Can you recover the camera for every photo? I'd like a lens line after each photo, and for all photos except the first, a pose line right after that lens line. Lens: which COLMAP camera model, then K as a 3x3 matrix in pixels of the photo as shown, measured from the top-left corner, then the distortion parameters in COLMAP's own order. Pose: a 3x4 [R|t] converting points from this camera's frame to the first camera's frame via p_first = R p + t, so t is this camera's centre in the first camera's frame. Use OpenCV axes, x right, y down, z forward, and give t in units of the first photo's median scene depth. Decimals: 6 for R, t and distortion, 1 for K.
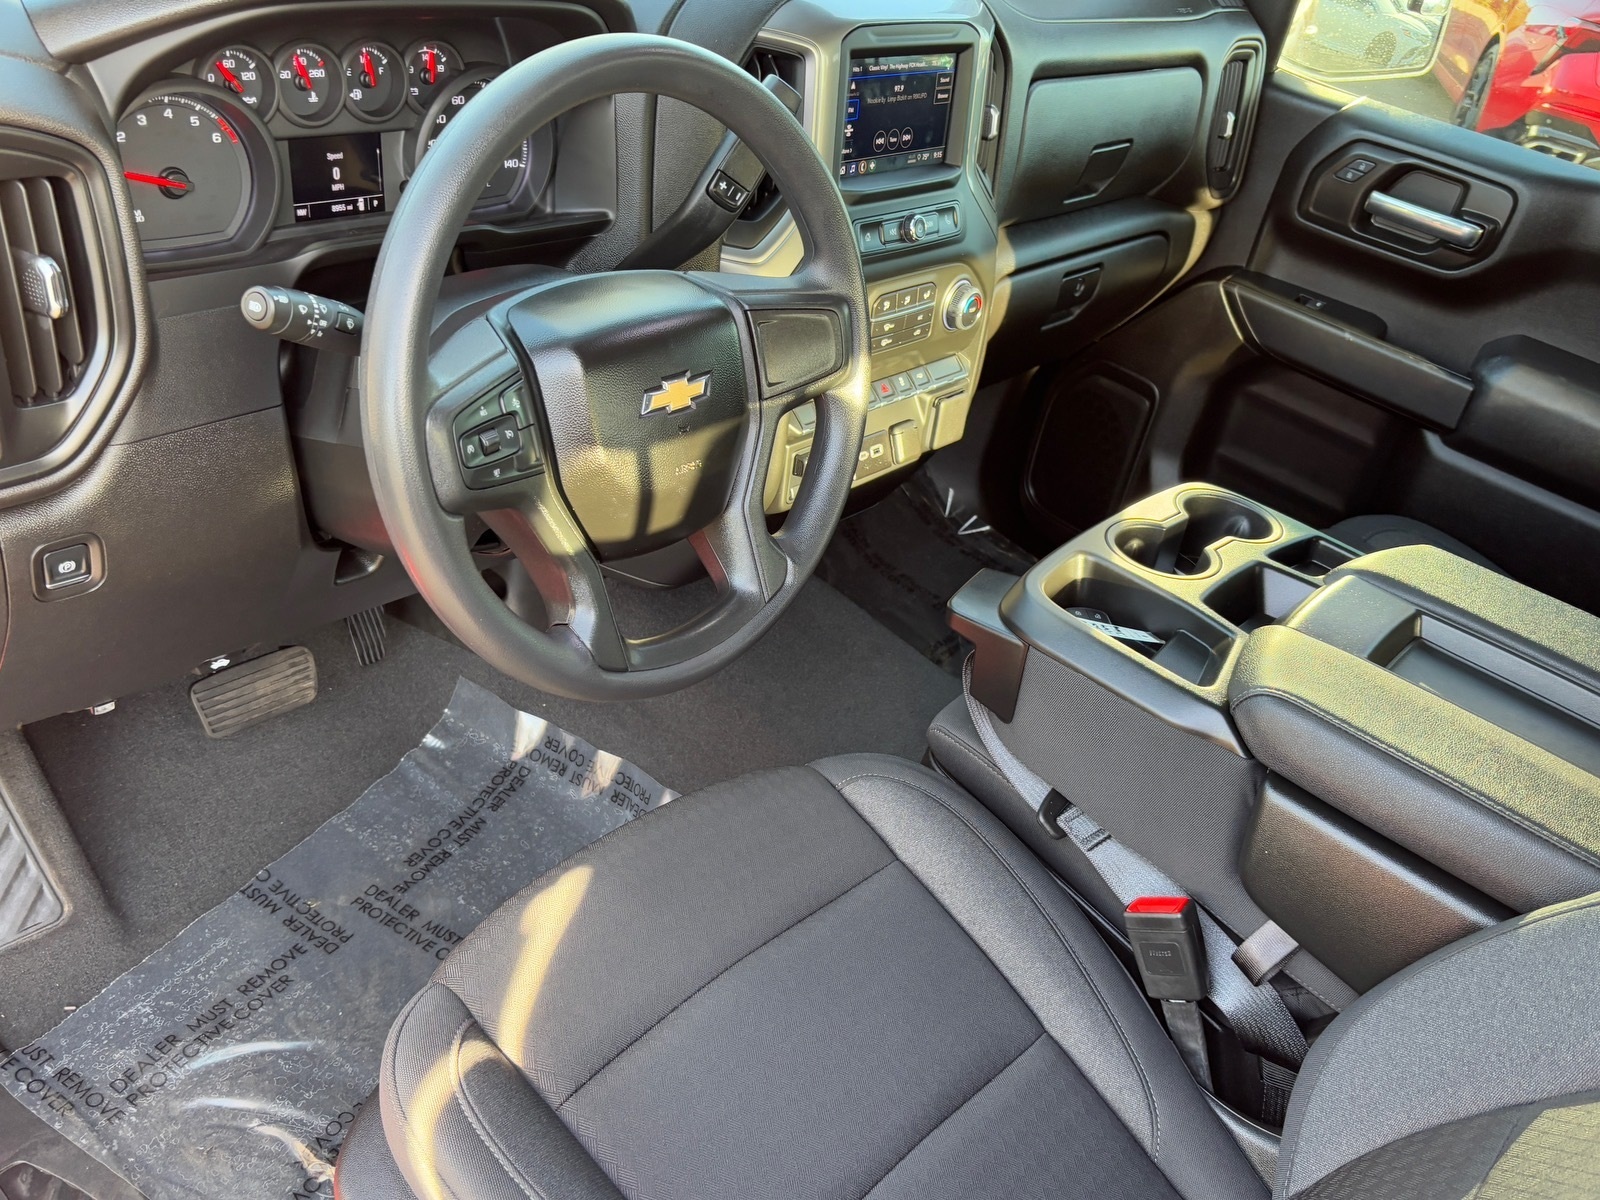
lens RADIAL K [[1398.8, 0, 814.3], [0, 1398.8, 611.1], [0, 0, 1]] dist [0.031620, -0.024257]
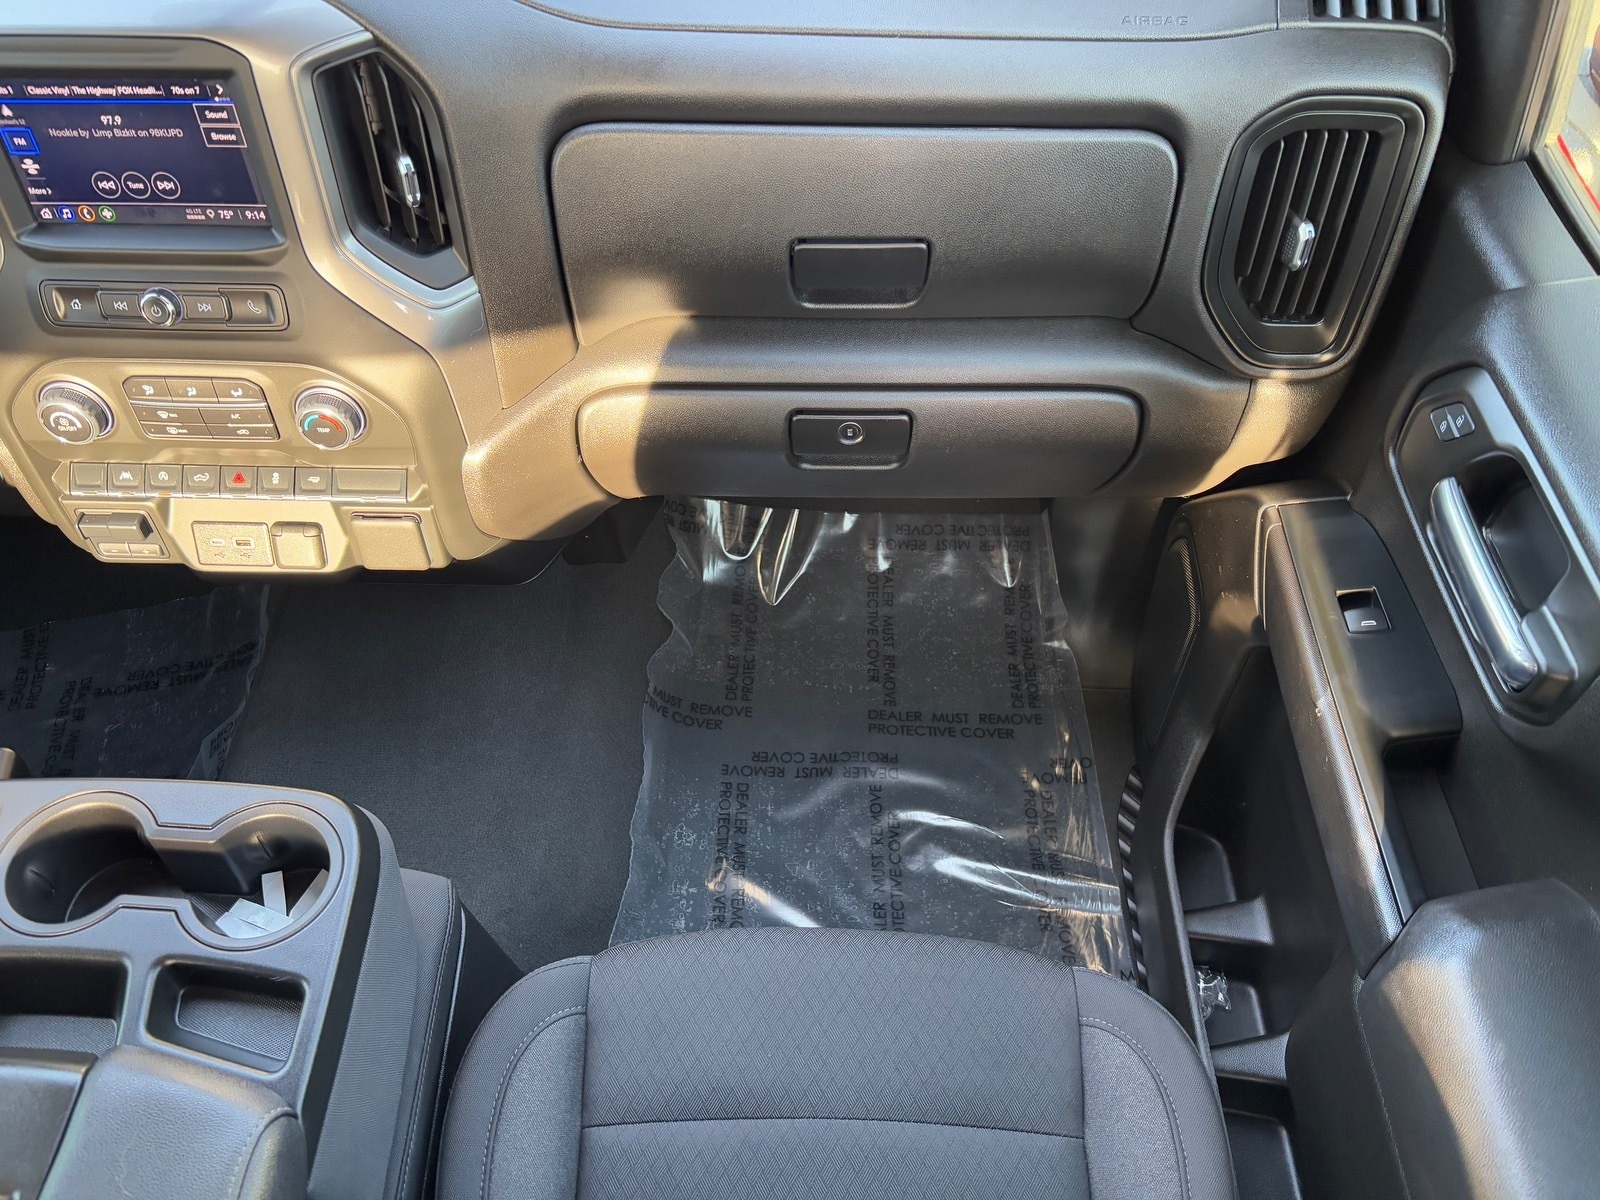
lens RADIAL K [[1230.4, 0, 784.5], [0, 1230.4, 609.7], [0, 0, 1]] dist [0.045791, -0.058612]
pose [[0.617892, 0.480068, -0.622691, 0.796377], [-0.323535, 0.877047, 0.355124, -0.493417], [0.716613, -0.017966, 0.697239, 0.805068]]
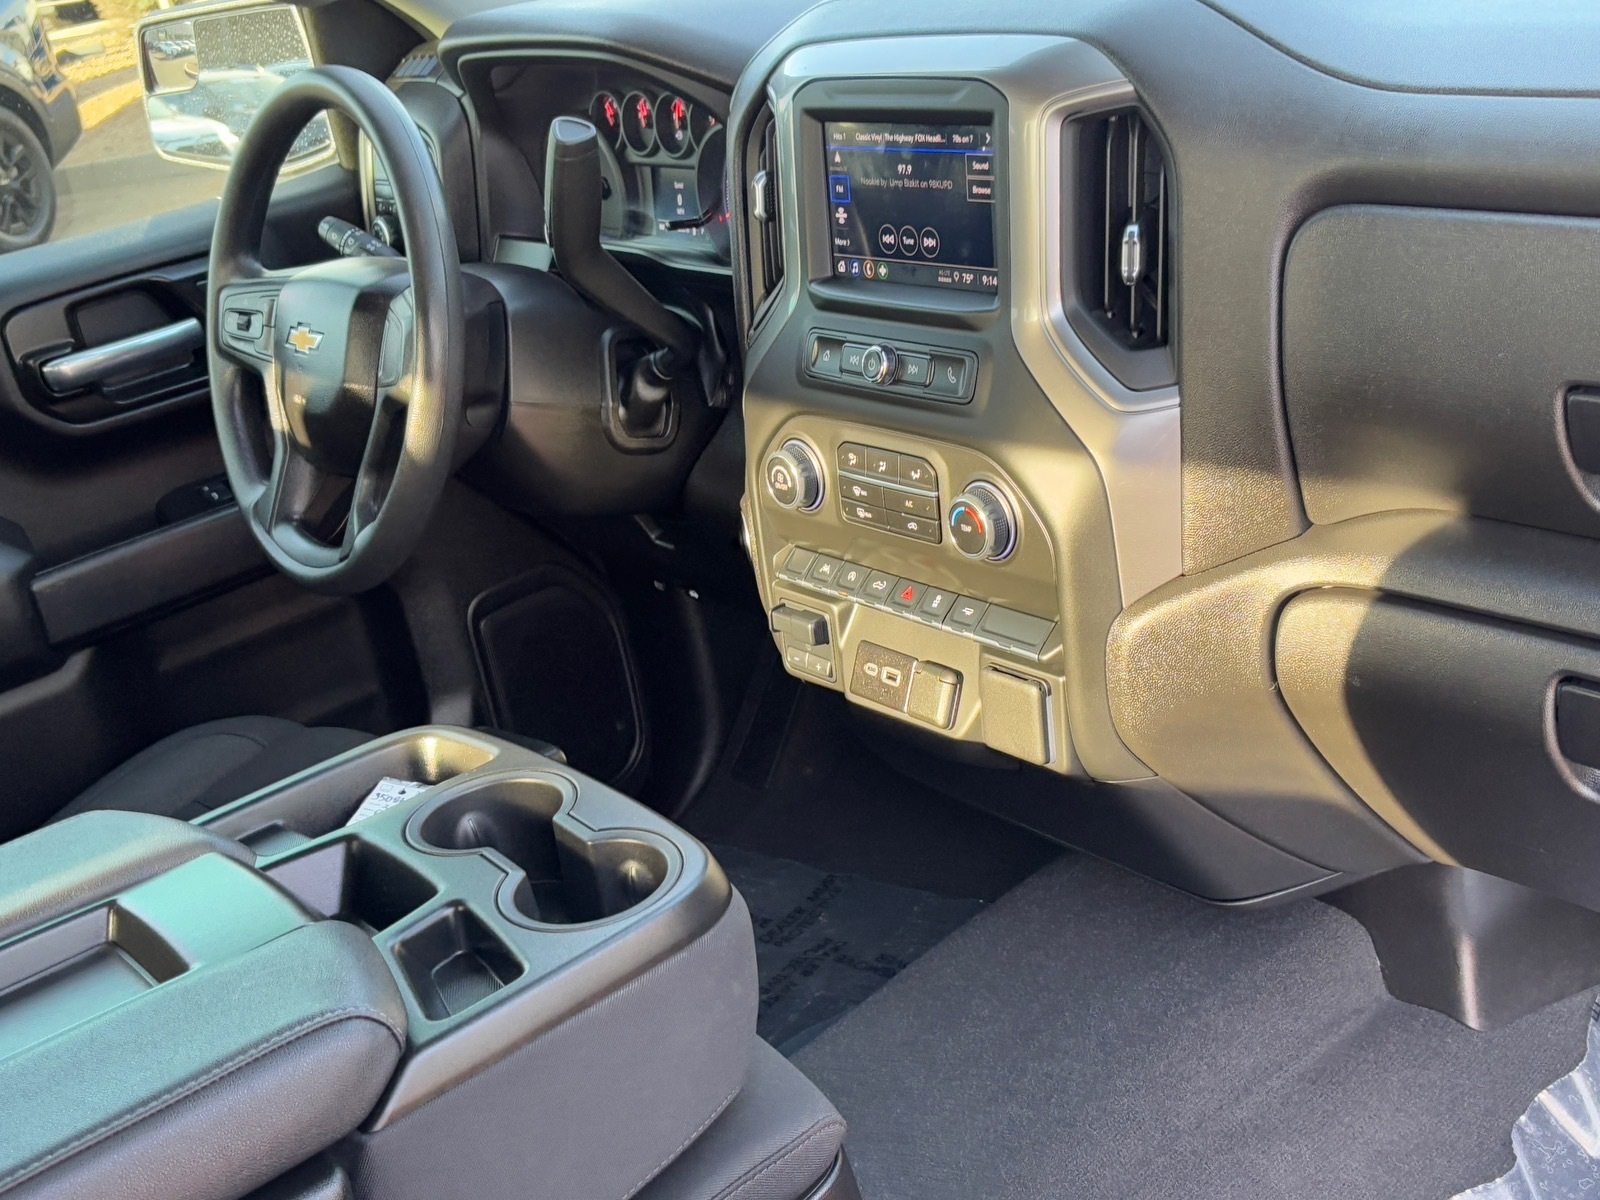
lens RADIAL K [[1946.2, 0, 814.7], [0, 1946.2, 623.4], [0, 0, 1]] dist [0.175582, 0.000000]
pose [[-0.207119, 0.242647, -0.947747, 1.065927], [-0.416525, 0.854693, 0.309850, -0.467567], [0.885217, 0.458936, -0.075954, 1.147733]]
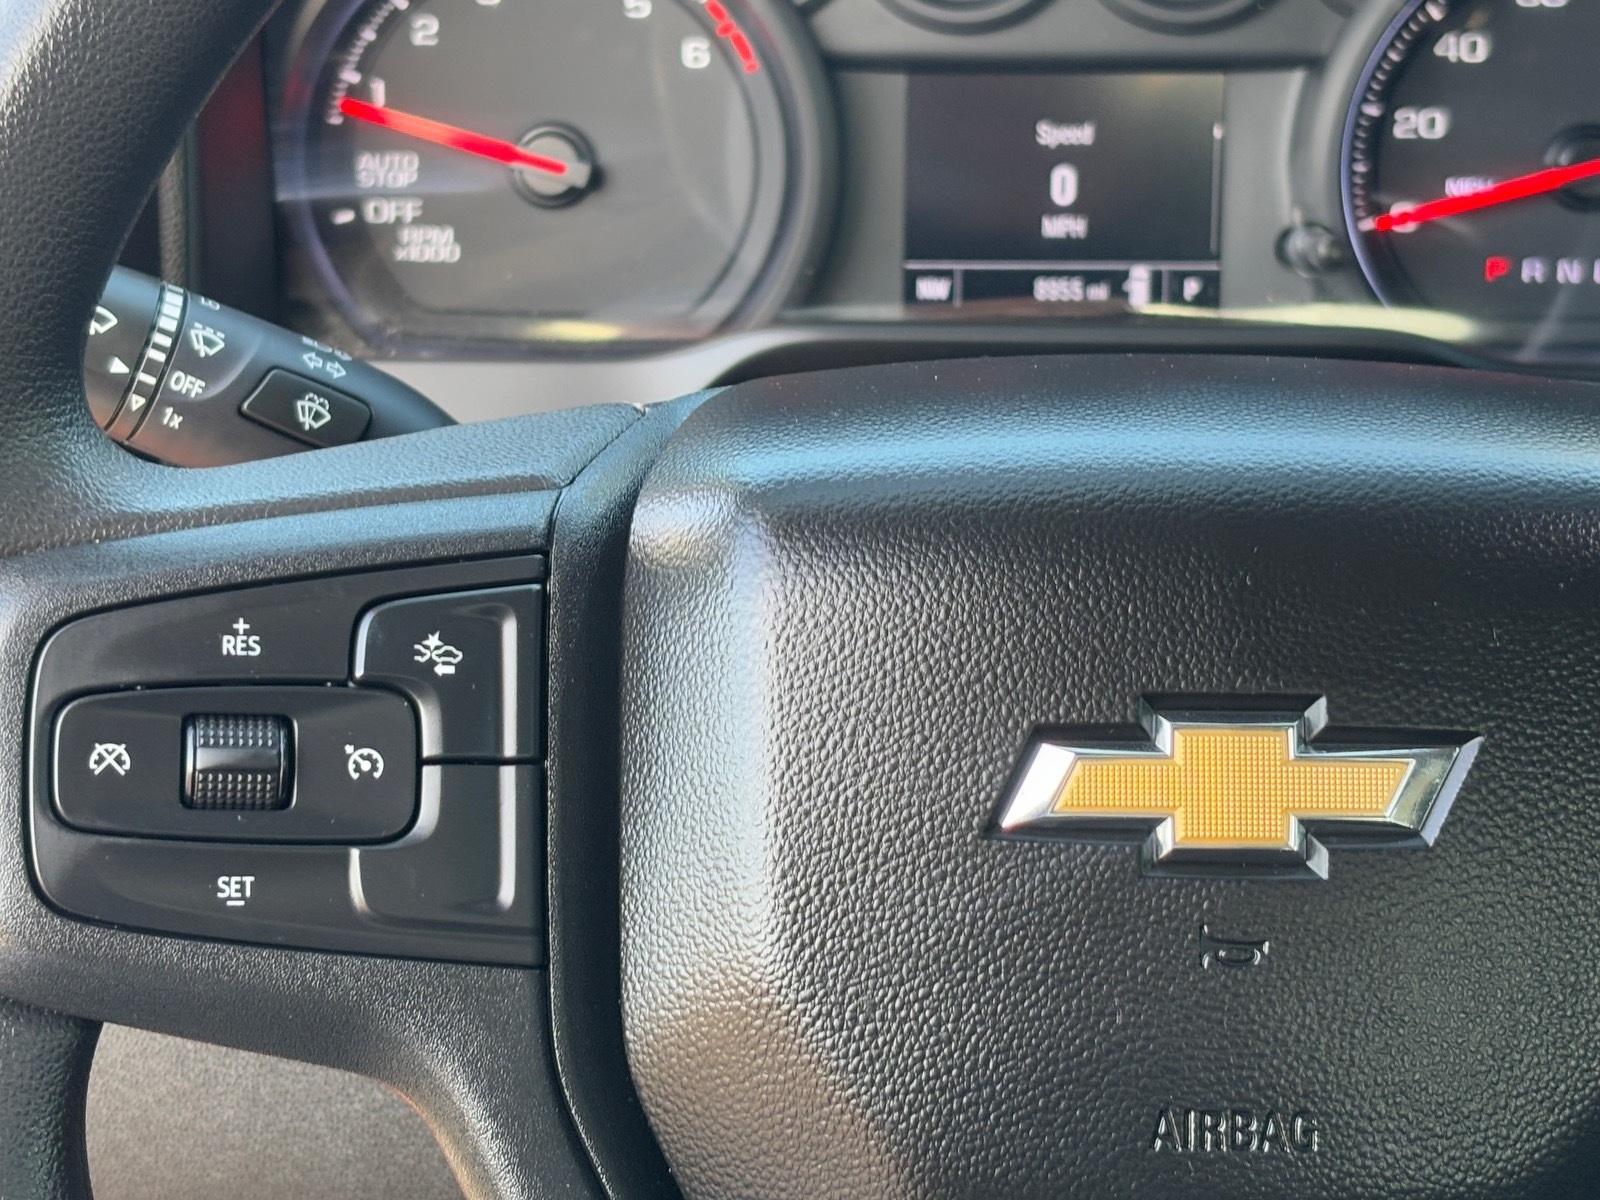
lens RADIAL K [[3283.9, 0, 768.0], [0, 3283.9, 570.8], [0, 0, 1]] dist [0.141784, 0.000000]
pose [[0.632355, 0.045488, -0.773342, 0.178134], [-0.318912, 0.925046, -0.206361, -0.039020], [0.705990, 0.377121, 0.599465, 0.432642]]
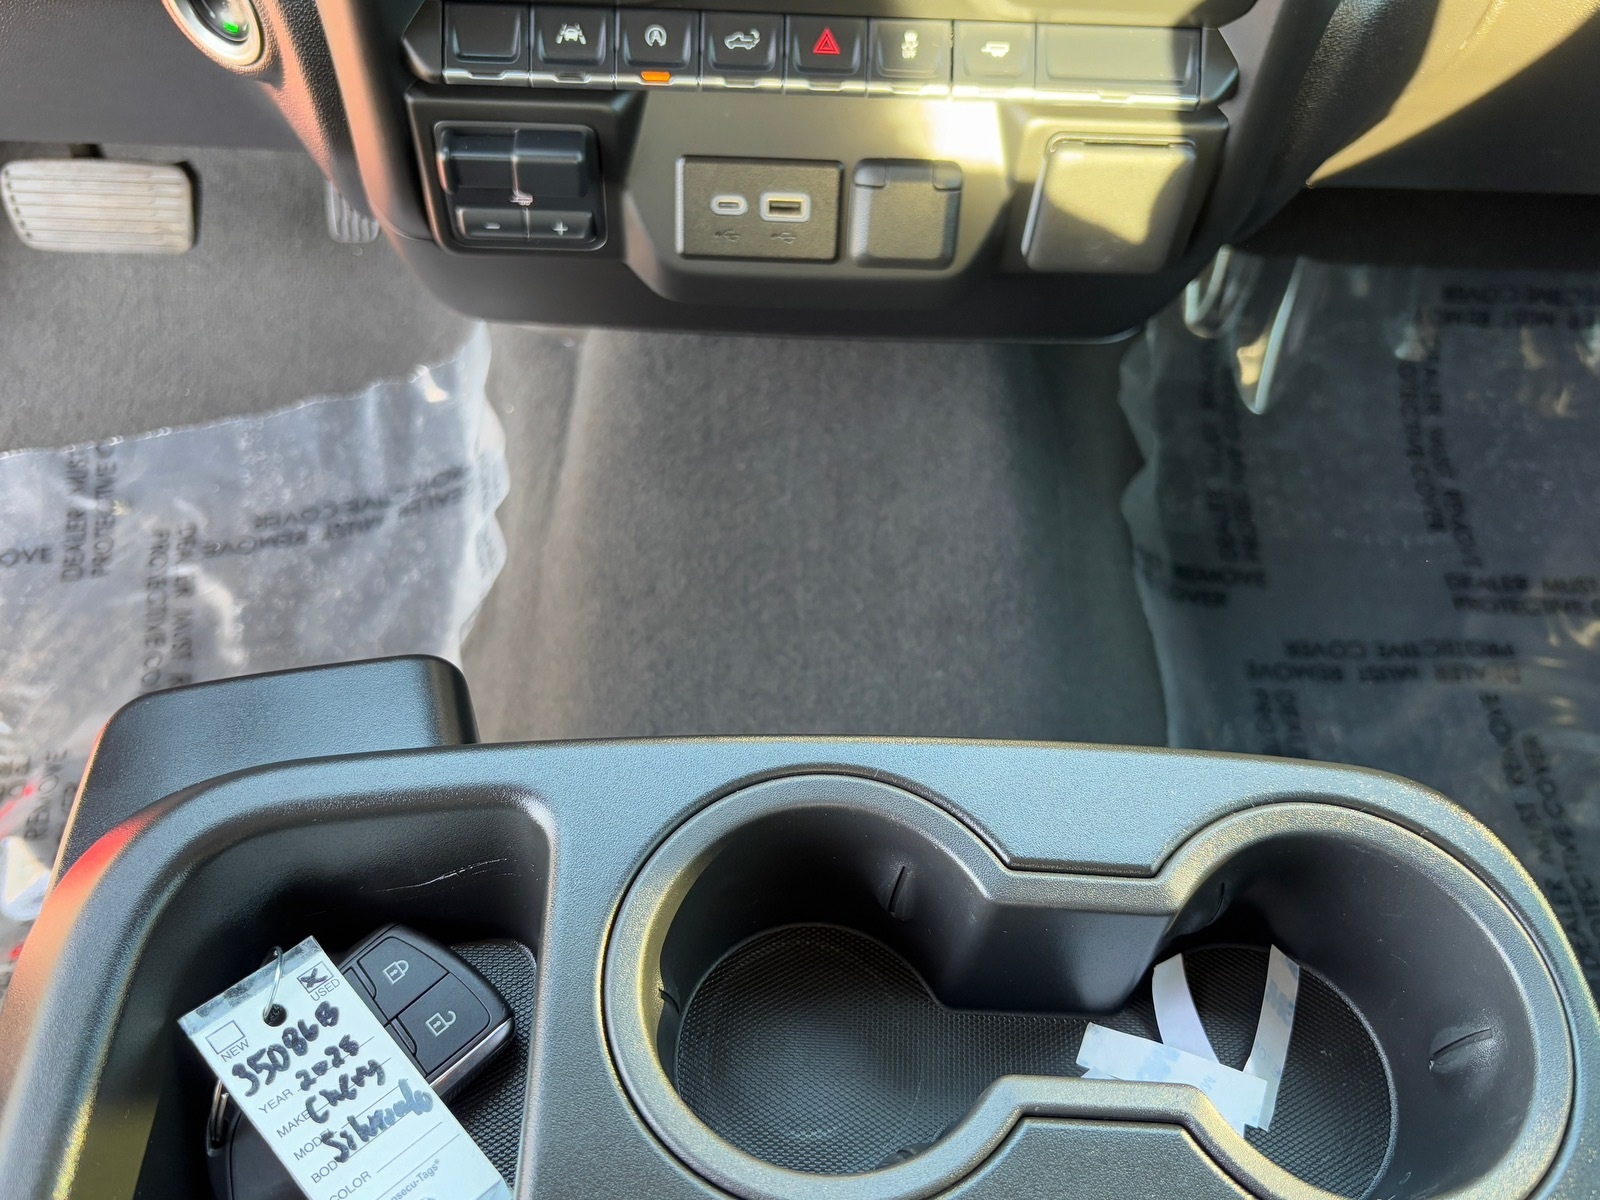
lens RADIAL K [[1350.8, 0, 786.1], [0, 1350.8, 601.7], [0, 0, 1]] dist [-0.033709, 0.056343]
pose [[0.655217, 0.532627, -0.535724, 0.332838], [-0.345172, 0.841877, 0.414848, -0.197255], [0.671973, -0.086898, 0.735460, 0.807243]]
